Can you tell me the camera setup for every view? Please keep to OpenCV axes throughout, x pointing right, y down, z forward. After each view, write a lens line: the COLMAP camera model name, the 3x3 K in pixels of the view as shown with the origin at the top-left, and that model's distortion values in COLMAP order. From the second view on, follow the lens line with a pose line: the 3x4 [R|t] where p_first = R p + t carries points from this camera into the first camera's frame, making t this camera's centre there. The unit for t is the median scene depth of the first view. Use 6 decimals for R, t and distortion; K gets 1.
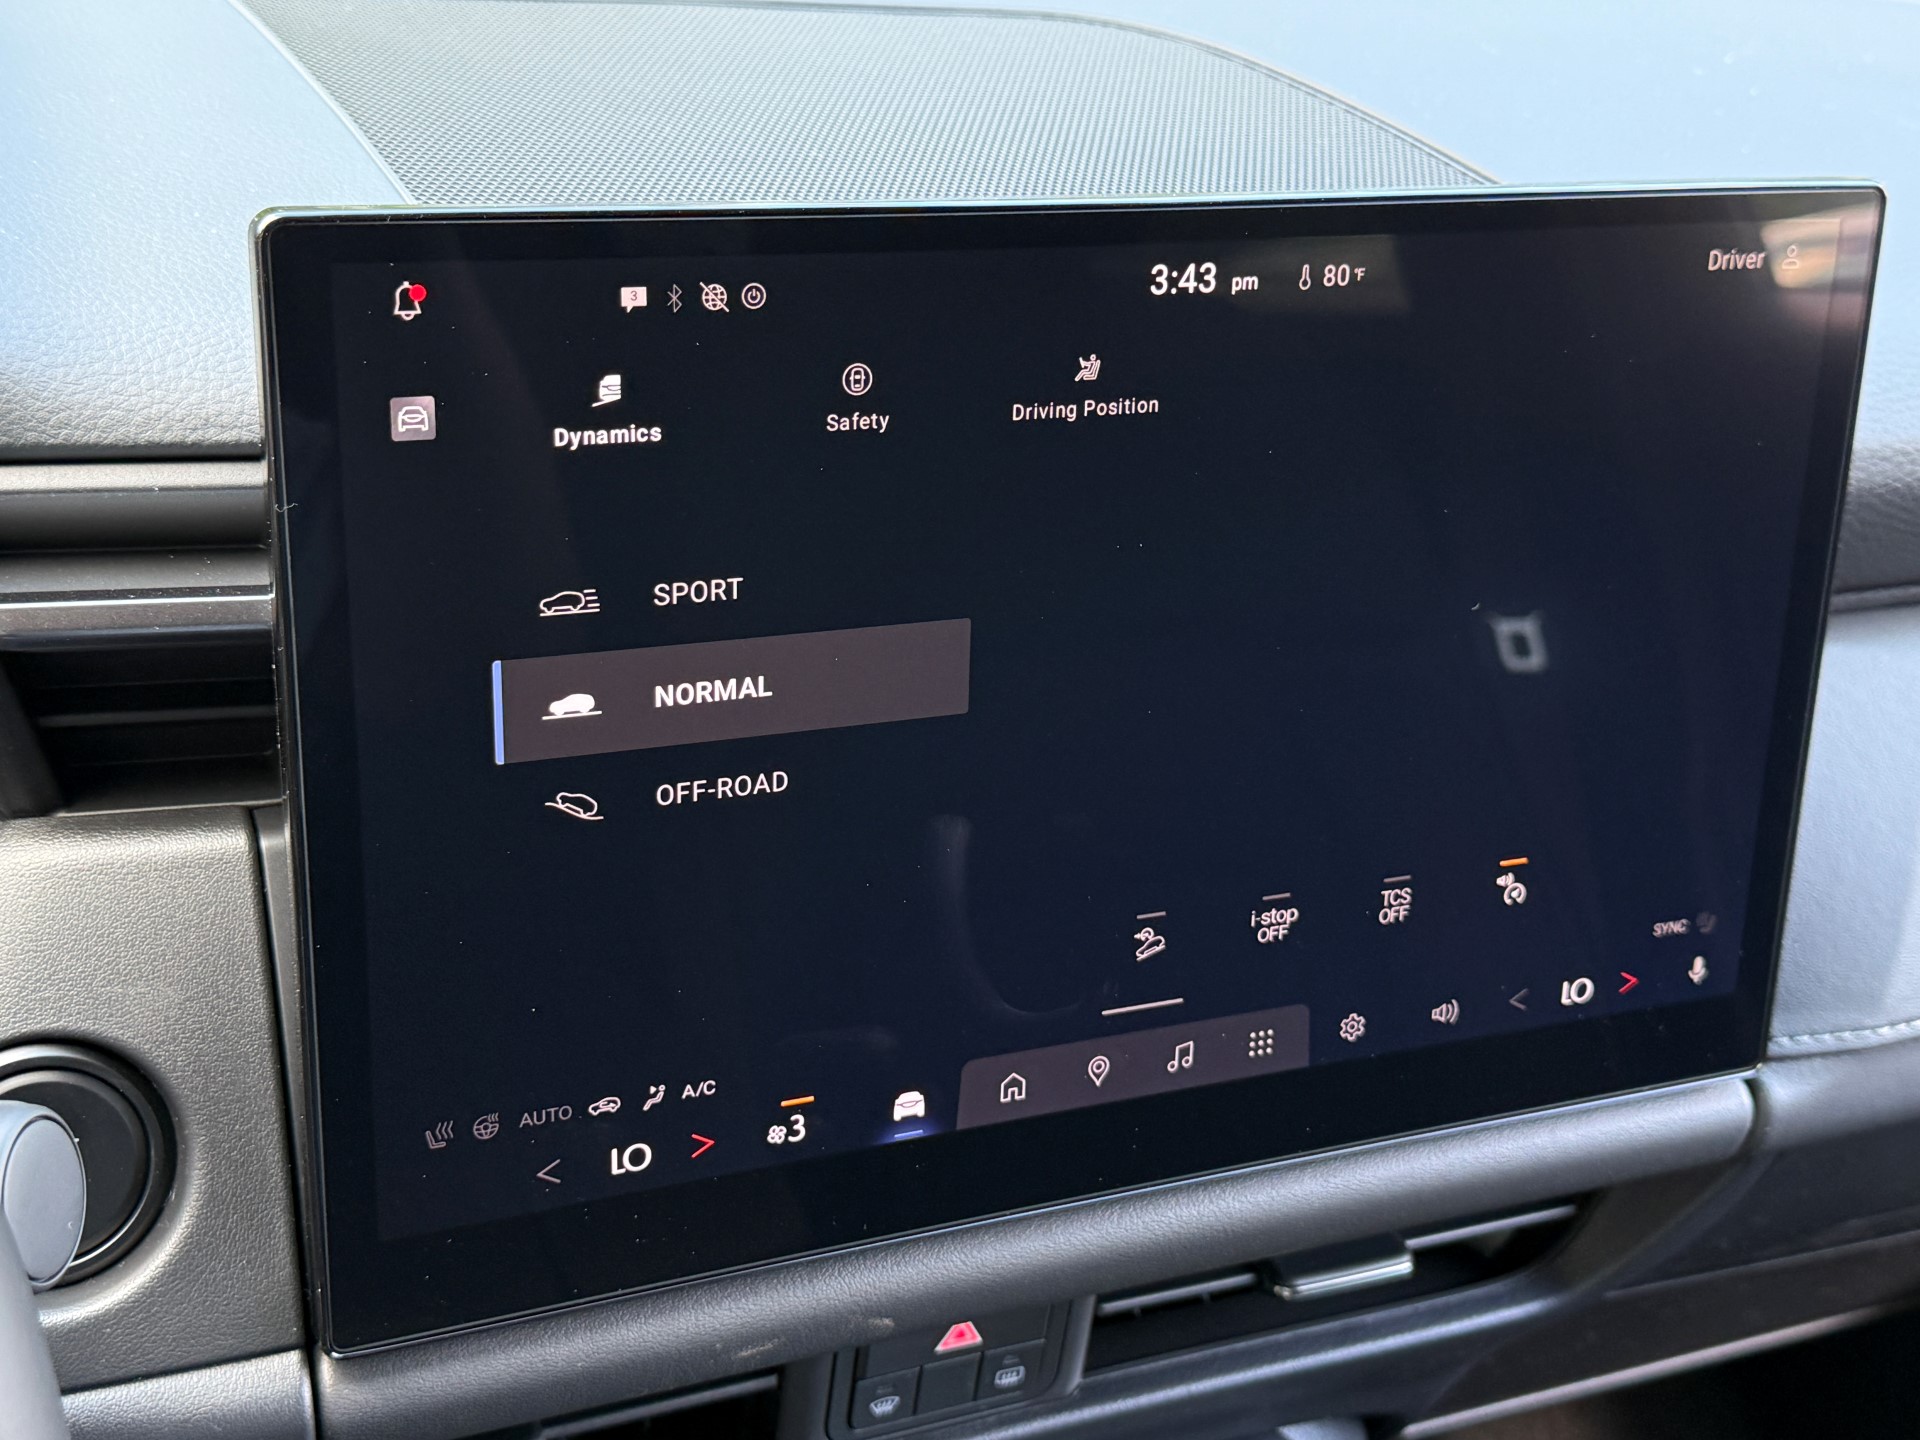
lens RADIAL K [[2412.5, 0, 946.5], [0, 2412.5, 721.8], [0, 0, 1]] dist [0.061368, 0.000000]
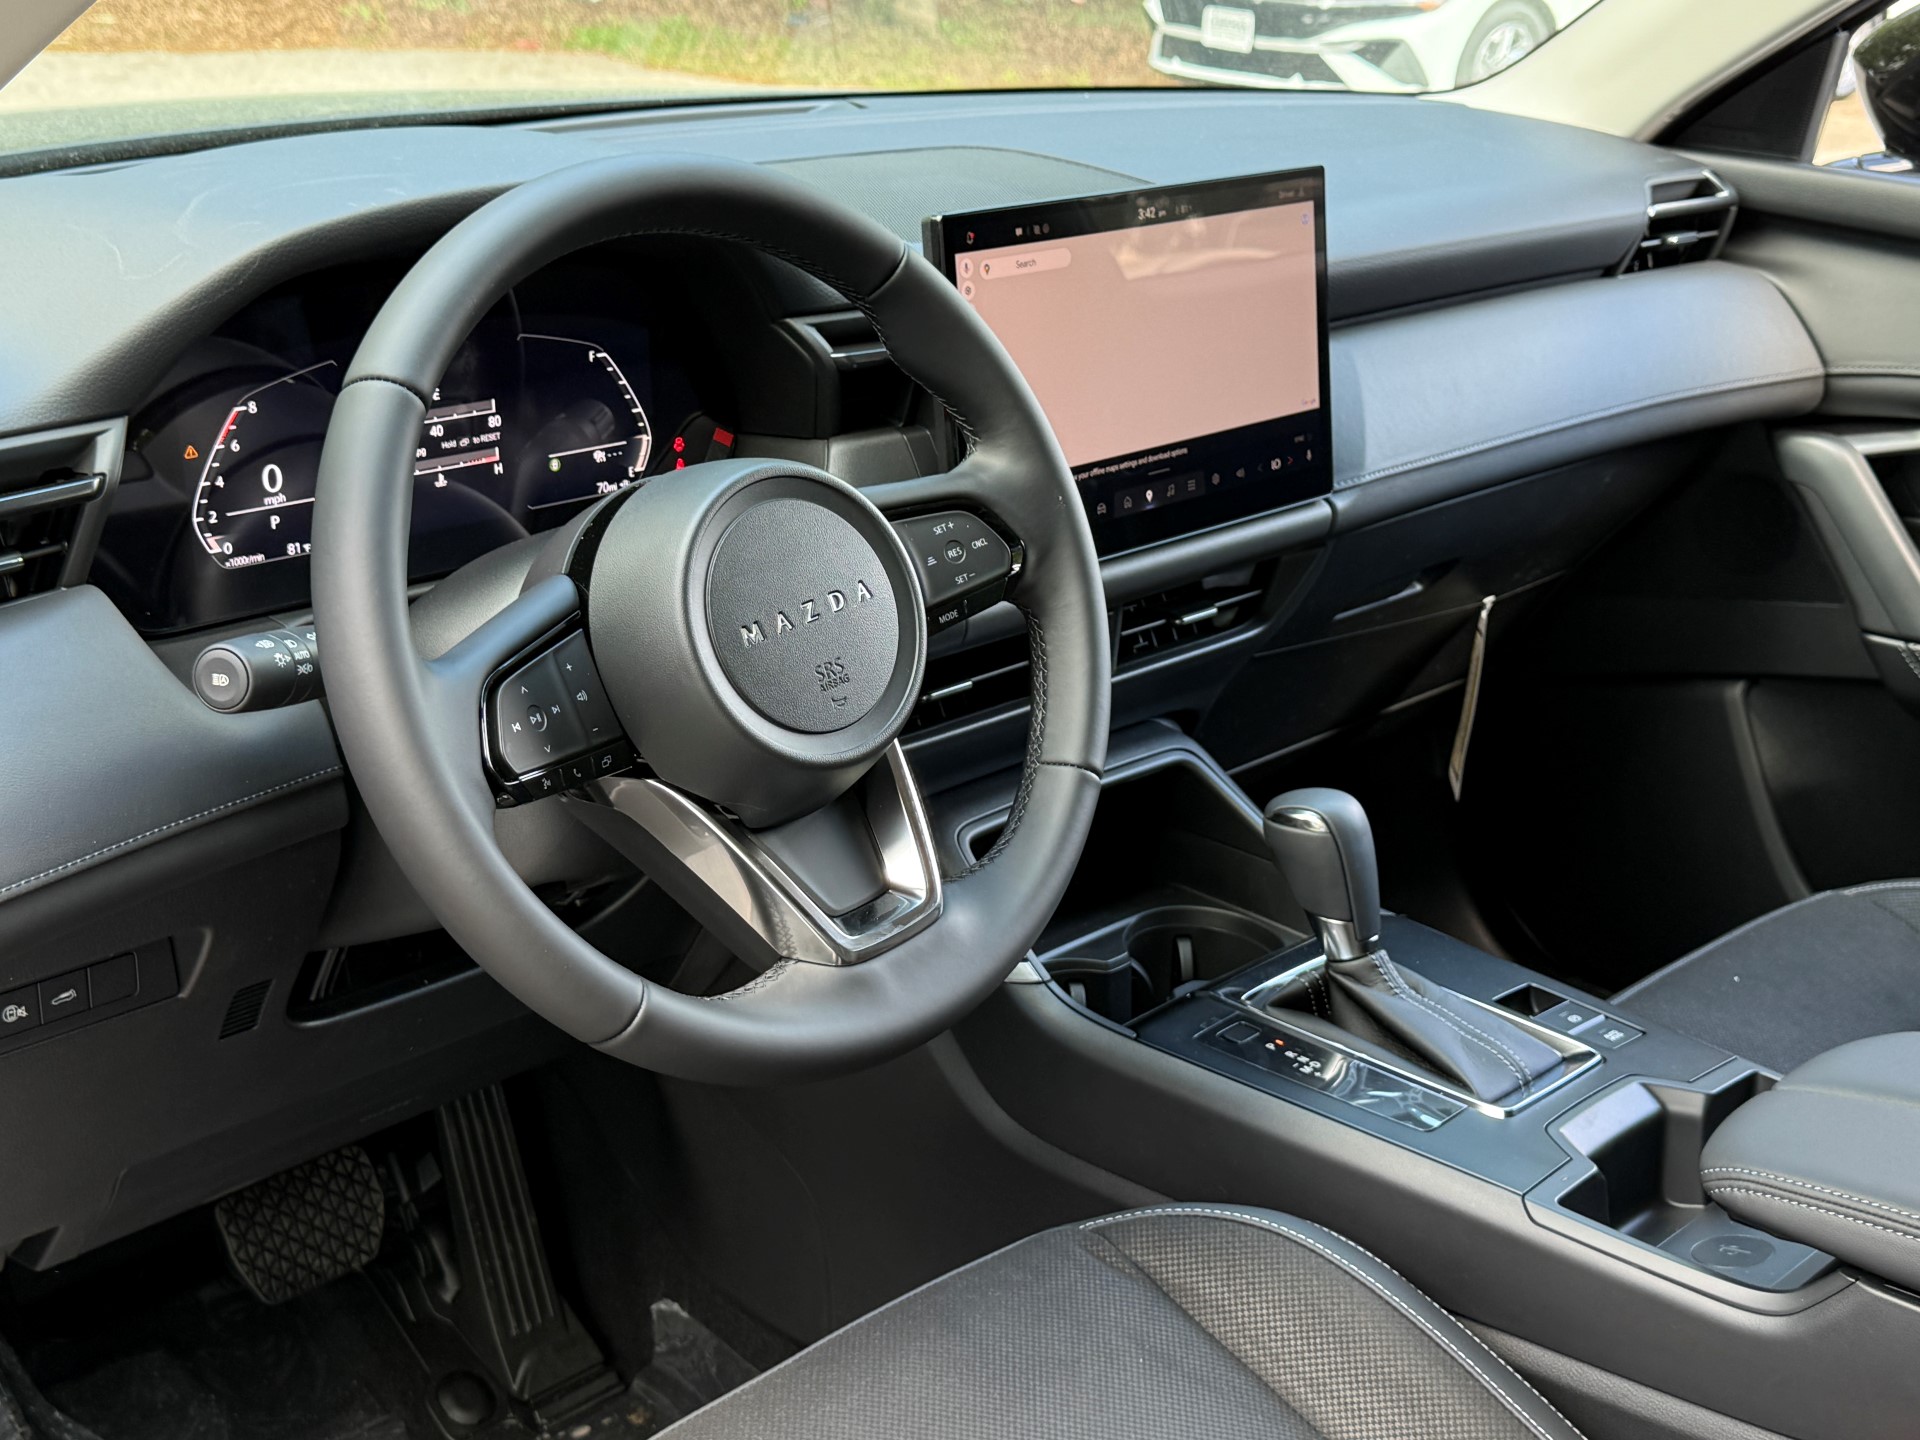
lens RADIAL K [[2478.2, 0, 968.4], [0, 2478.2, 710.7], [0, 0, 1]] dist [0.025495, 0.000000]
pose [[0.923383, -0.177674, 0.340288, -1.163639], [0.196877, 0.980171, -0.022457, 0.413370], [-0.329550, 0.087732, 0.940053, -1.636717]]
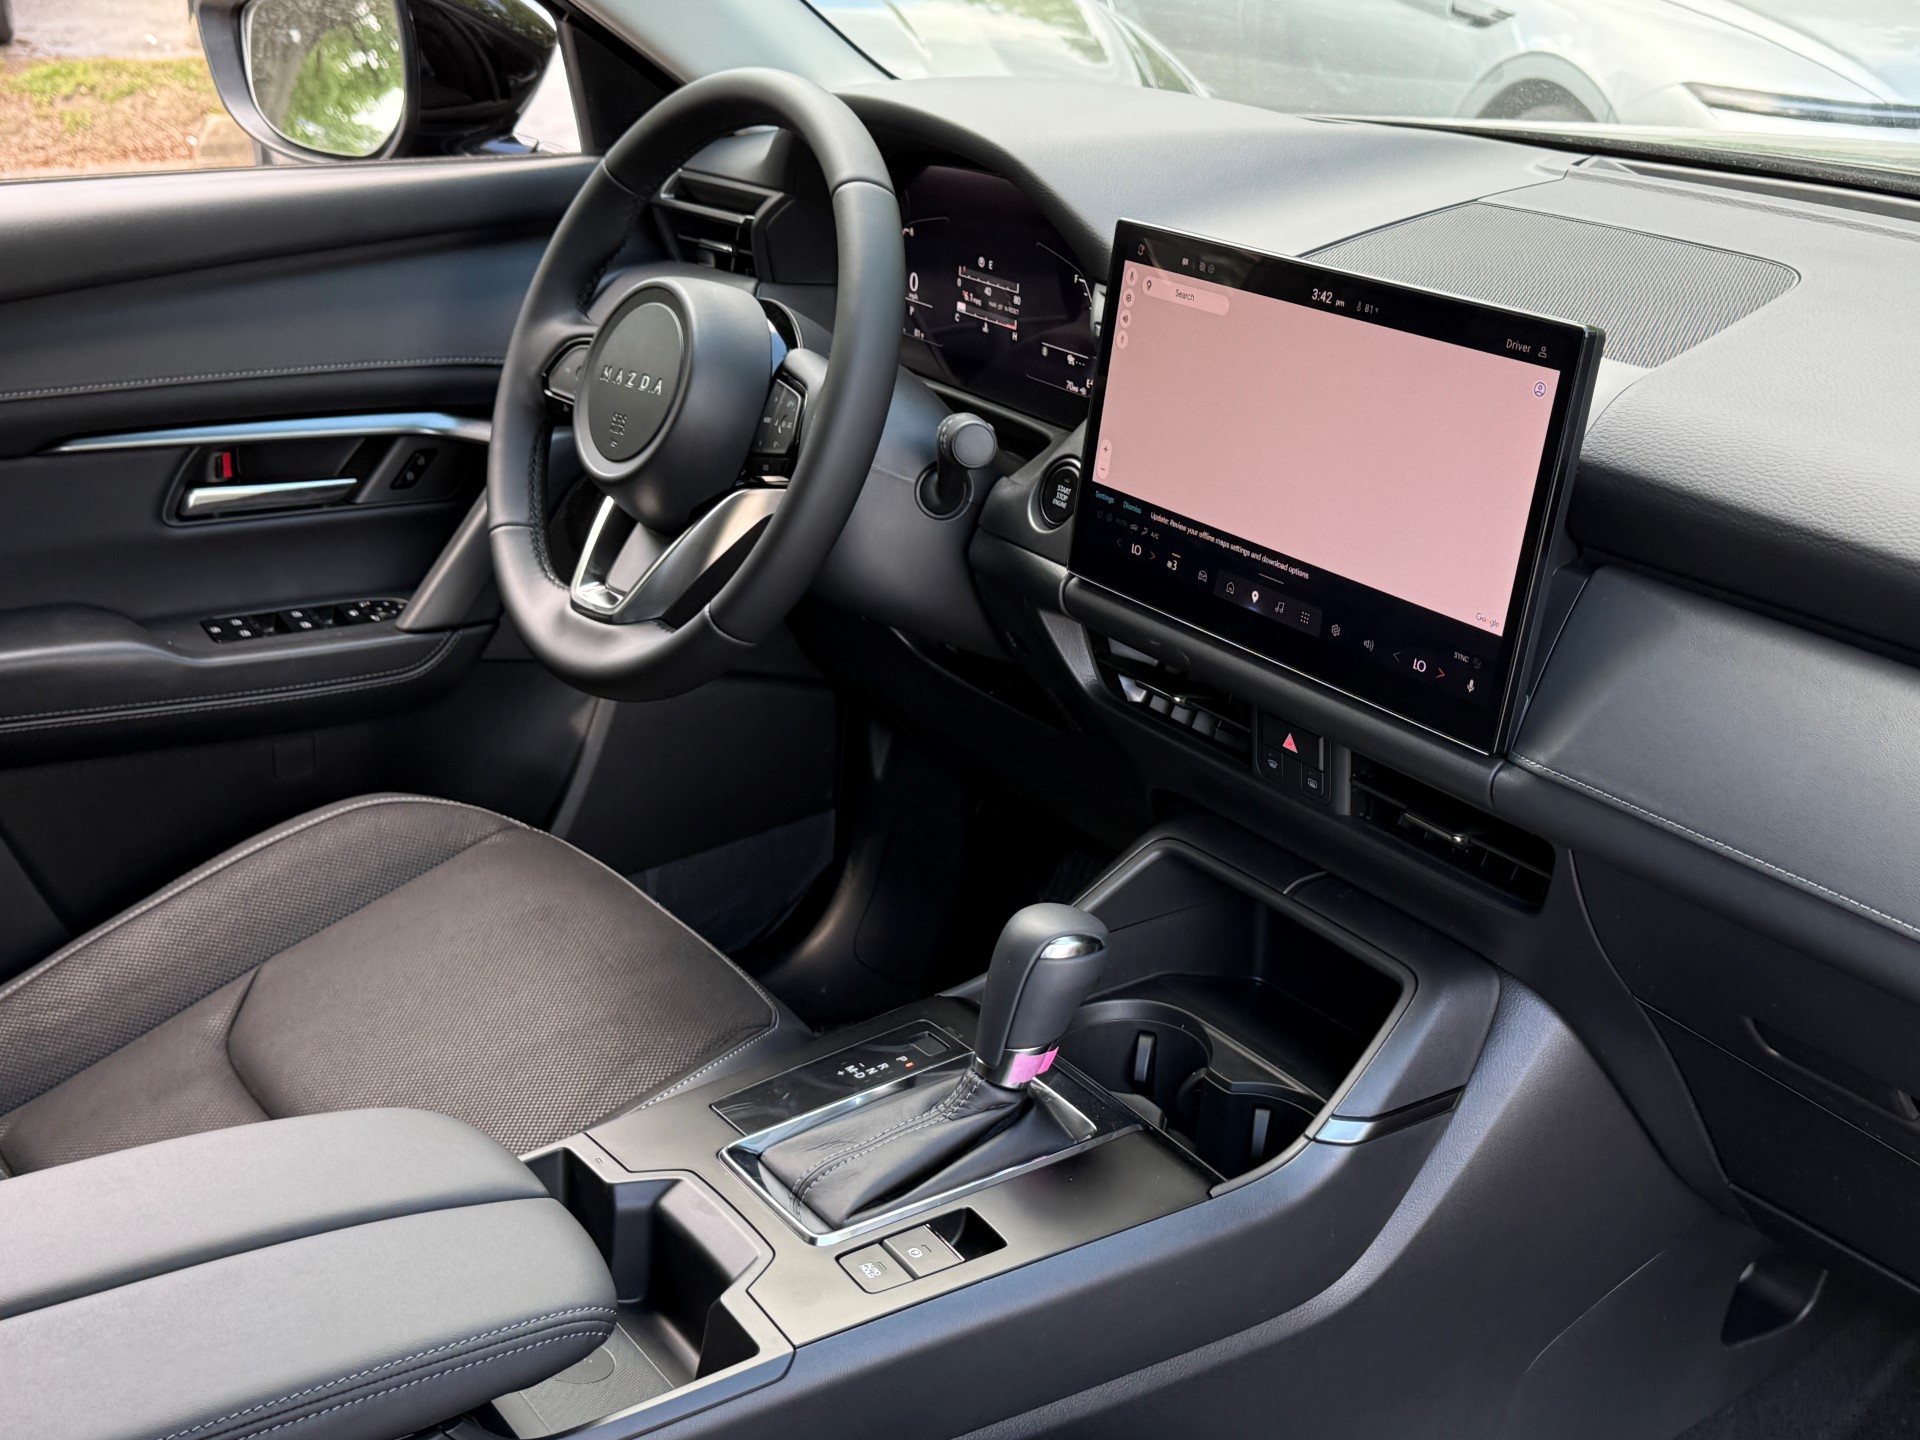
lens RADIAL K [[2266.2, 0, 966.5], [0, 2266.2, 719.0], [0, 0, 1]] dist [0.002857, 0.000000]
pose [[0.202073, 0.298378, -0.932811, 2.284848], [-0.404994, 0.892667, 0.197803, -0.092231], [0.891710, 0.337812, 0.301225, 0.041281]]
